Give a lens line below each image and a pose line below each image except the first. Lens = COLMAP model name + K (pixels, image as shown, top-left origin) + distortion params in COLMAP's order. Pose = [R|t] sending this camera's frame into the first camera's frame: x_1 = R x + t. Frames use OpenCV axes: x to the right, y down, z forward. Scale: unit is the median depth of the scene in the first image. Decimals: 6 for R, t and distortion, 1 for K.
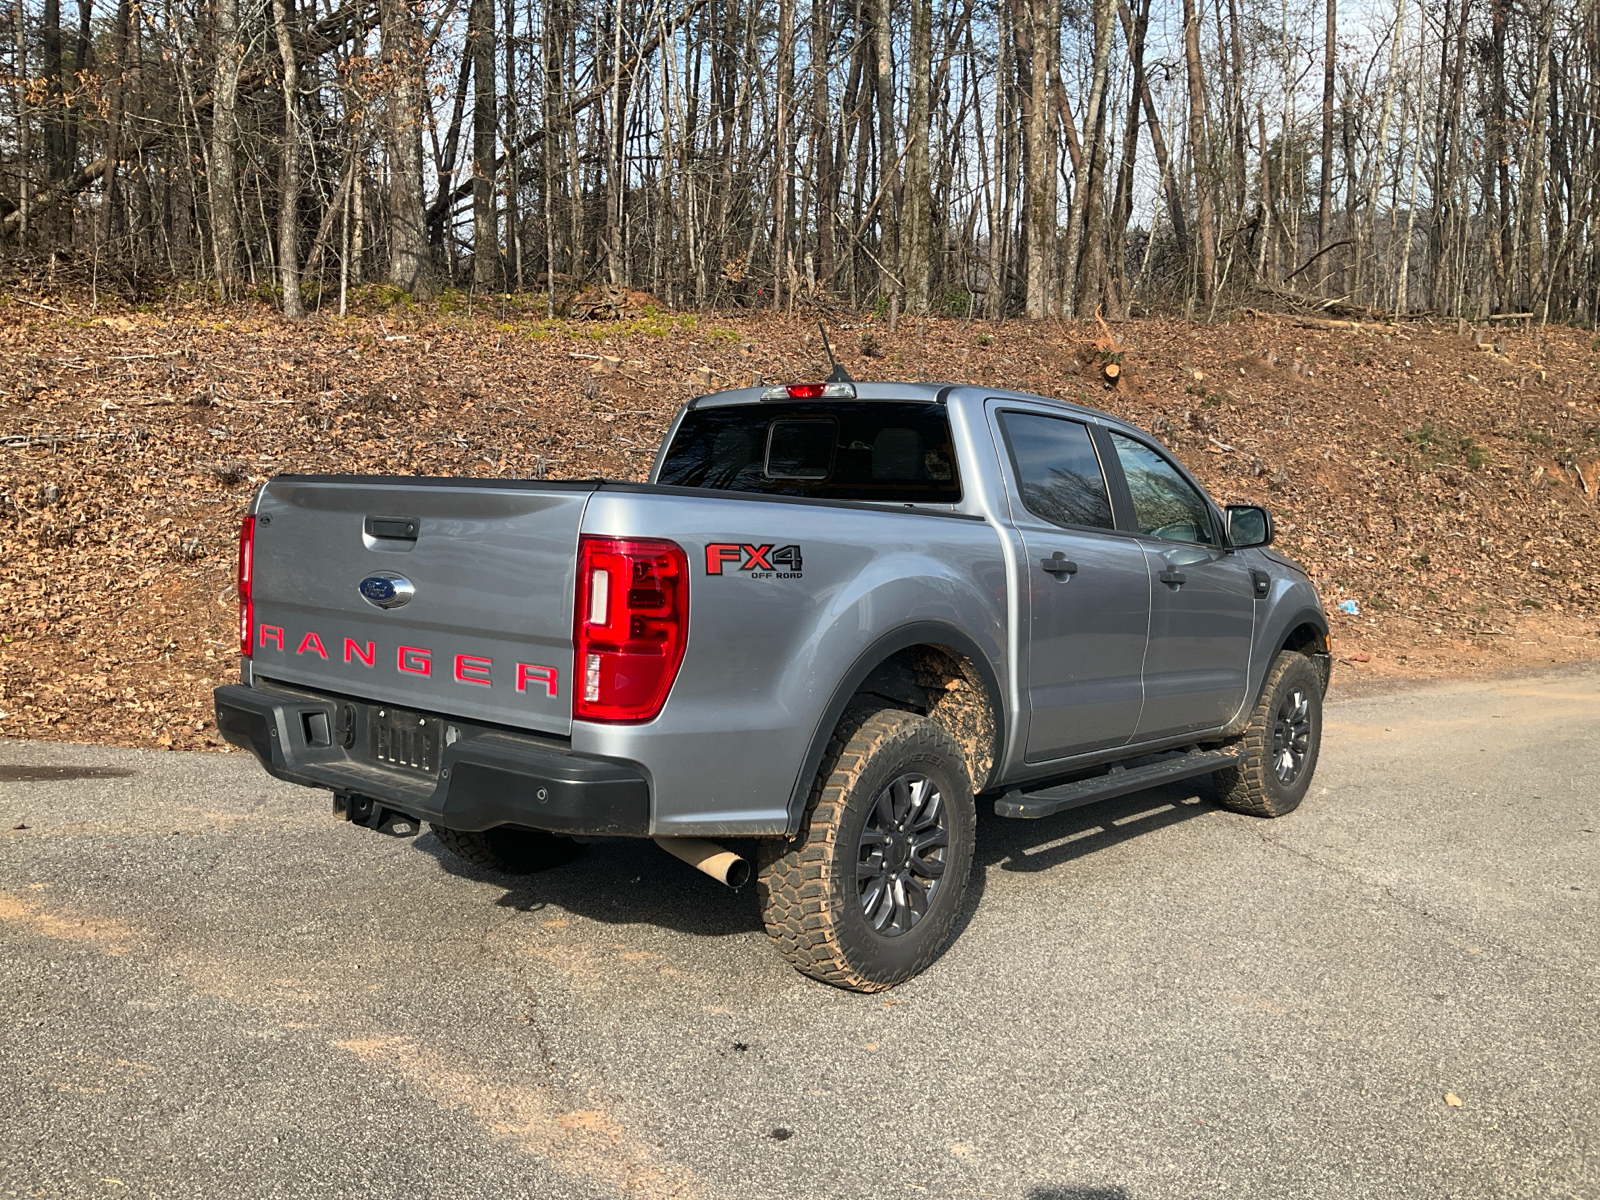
lens RADIAL K [[1307.9, 0, 800.0], [0, 1307.9, 600.0], [0, 0, 1]] dist [0.095589, -0.198898]
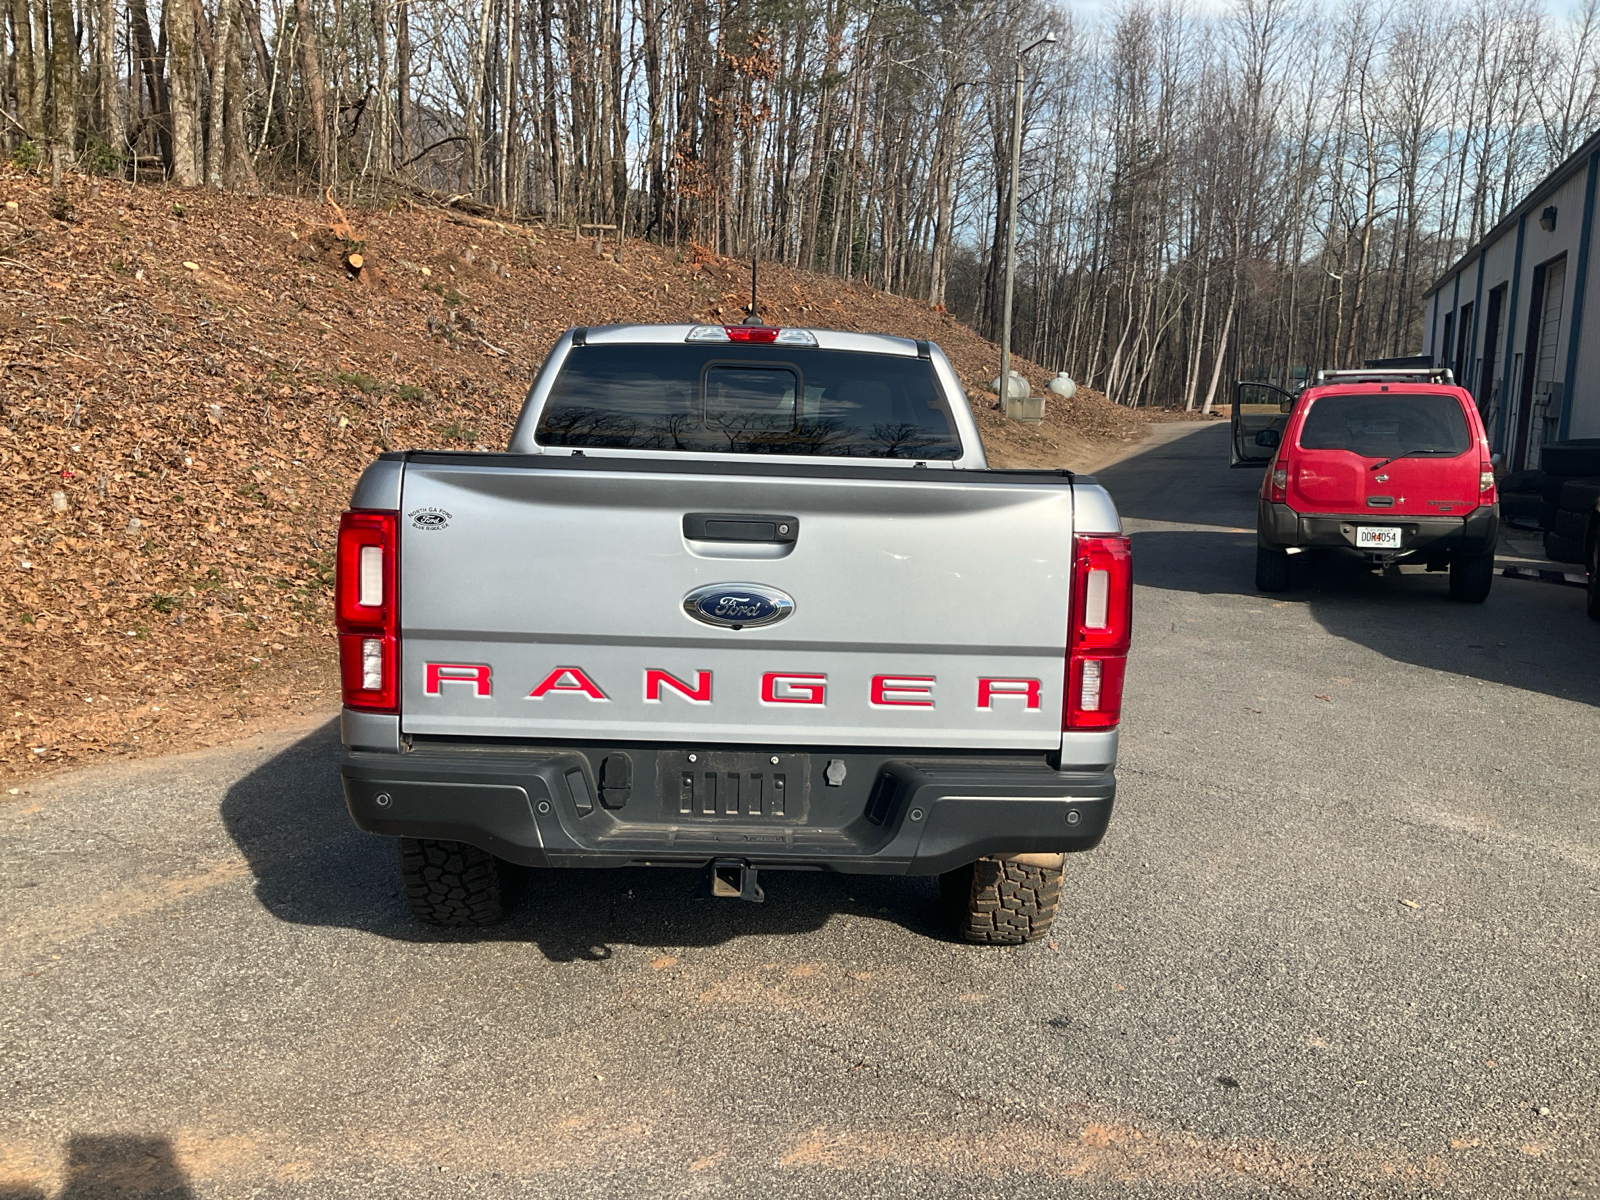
lens RADIAL K [[1307.9, 0, 800.0], [0, 1307.9, 600.0], [0, 0, 1]] dist [0.095589, -0.198898]
pose [[0.760463, -0.093182, 0.642661, -0.646670], [0.037073, 0.994267, 0.100294, -0.072976], [-0.648322, -0.052445, 0.759558, 0.299763]]
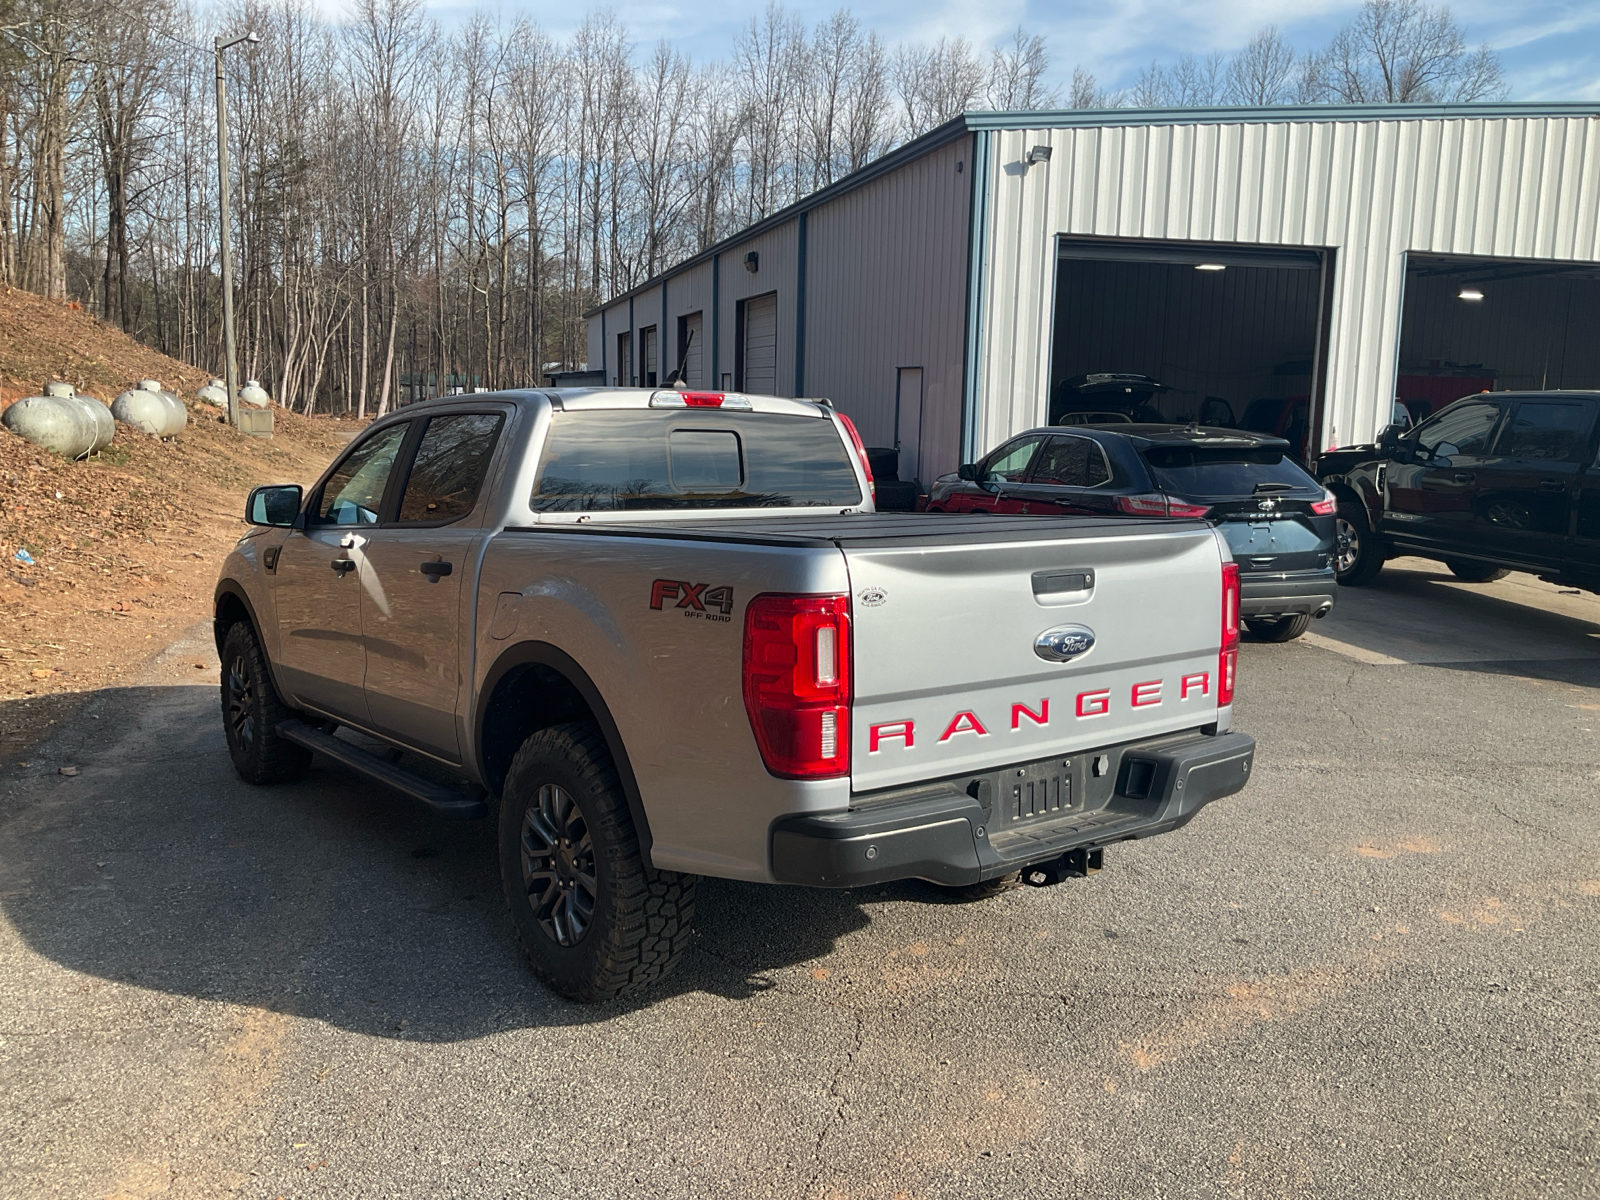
lens RADIAL K [[1298.7, 0, 800.0], [0, 1298.7, 600.0], [0, 0, 1]] dist [0.075034, -0.135304]
pose [[0.236332, -0.142609, 0.961150, -1.059247], [0.066356, 0.989231, 0.130459, -0.148077], [-0.969404, 0.032946, 0.243250, 0.773025]]
